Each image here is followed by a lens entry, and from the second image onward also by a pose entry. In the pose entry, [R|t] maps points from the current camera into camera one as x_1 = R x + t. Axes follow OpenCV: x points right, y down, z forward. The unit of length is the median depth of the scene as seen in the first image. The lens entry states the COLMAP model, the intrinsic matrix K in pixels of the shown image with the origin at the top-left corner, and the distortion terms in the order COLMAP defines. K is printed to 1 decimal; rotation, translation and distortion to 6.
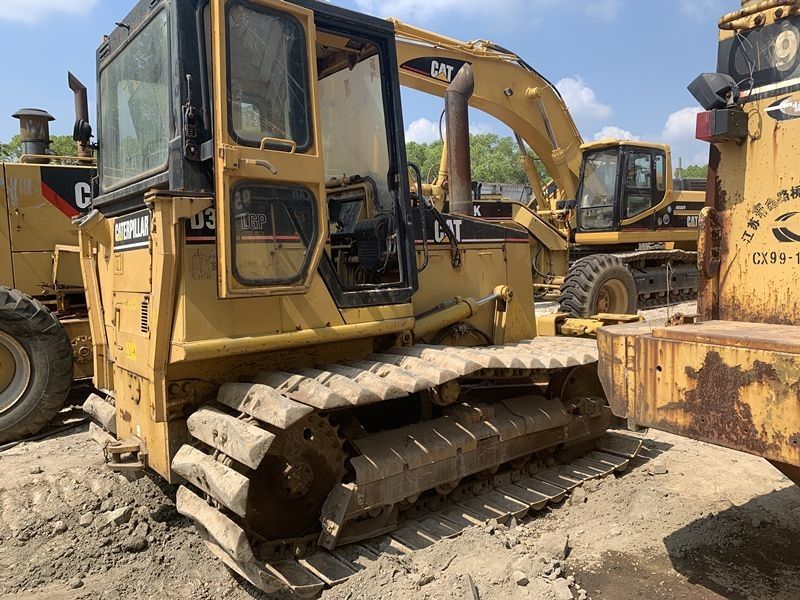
lens RADIAL K [[618.6, 0, 400.0], [0, 618.6, 300.0], [0, 0, 1]] dist [0.024314, -0.003058]
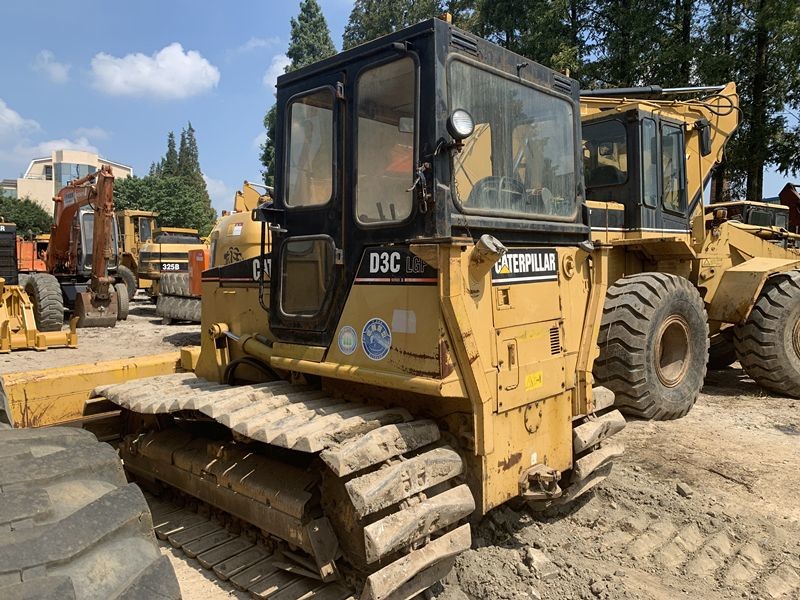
lens RADIAL K [[618.6, 0, 400.0], [0, 618.6, 300.0], [0, 0, 1]] dist [0.024314, -0.003058]
pose [[-0.138305, -0.012641, 0.990309, -1.412682], [0.098685, 0.994766, 0.026480, -0.099499], [-0.985461, 0.101391, -0.136334, 1.345011]]
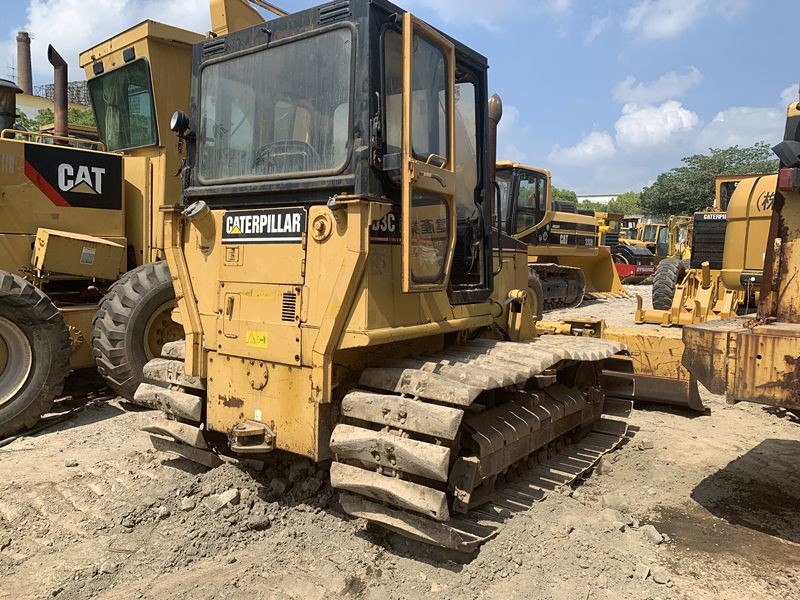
lens RADIAL K [[621.6, 0, 385.6], [0, 621.6, 292.6], [0, 0, 1]] dist [0.025736, -0.002498]
pose [[0.967285, 0.037207, 0.250950, -0.487830], [-0.033332, 0.999251, -0.019678, 0.016993], [-0.251494, 0.010670, 0.967800, -0.076621]]
